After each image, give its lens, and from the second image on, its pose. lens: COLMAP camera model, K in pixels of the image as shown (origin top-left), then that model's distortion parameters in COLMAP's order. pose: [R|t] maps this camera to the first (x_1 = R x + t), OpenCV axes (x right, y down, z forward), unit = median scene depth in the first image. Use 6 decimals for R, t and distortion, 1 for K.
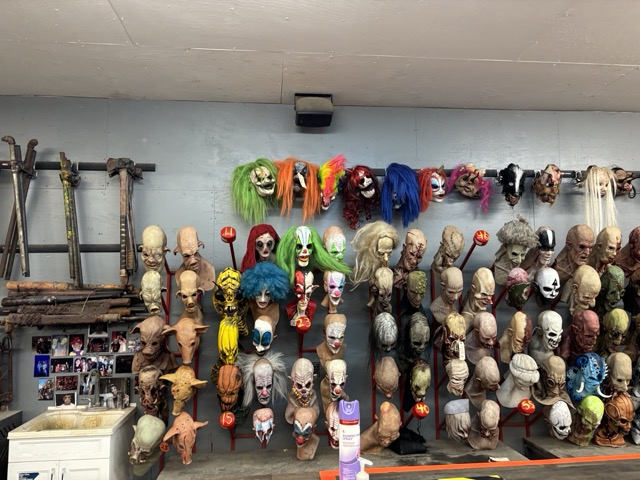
lens RADIAL K [[475.7, 0, 320.0], [0, 475.7, 240.0], [0, 0, 1]] dist [0.059805, -0.054732]
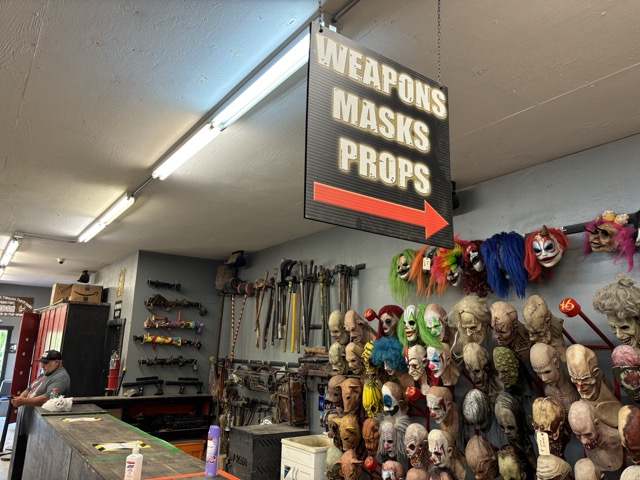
lens RADIAL K [[484.1, 0, 326.4], [0, 484.1, 238.9], [0, 0, 1]] dist [0.061678, -0.054650]
pose [[0.497458, -0.169800, -0.850708, 0.862582], [0.057911, 0.984969, -0.162734, -0.006970], [0.865553, 0.031688, 0.499814, 0.207781]]
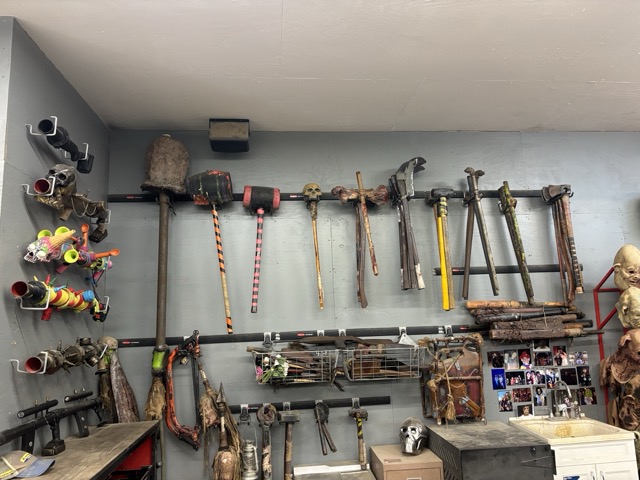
lens RADIAL K [[484.1, 0, 326.4], [0, 484.1, 238.9], [0, 0, 1]] dist [0.061678, -0.054650]
pose [[0.999671, -0.024949, 0.005992, -0.955225], [0.025245, 0.998121, -0.055828, -0.000126], [-0.004588, 0.055960, 0.998422, -0.104830]]
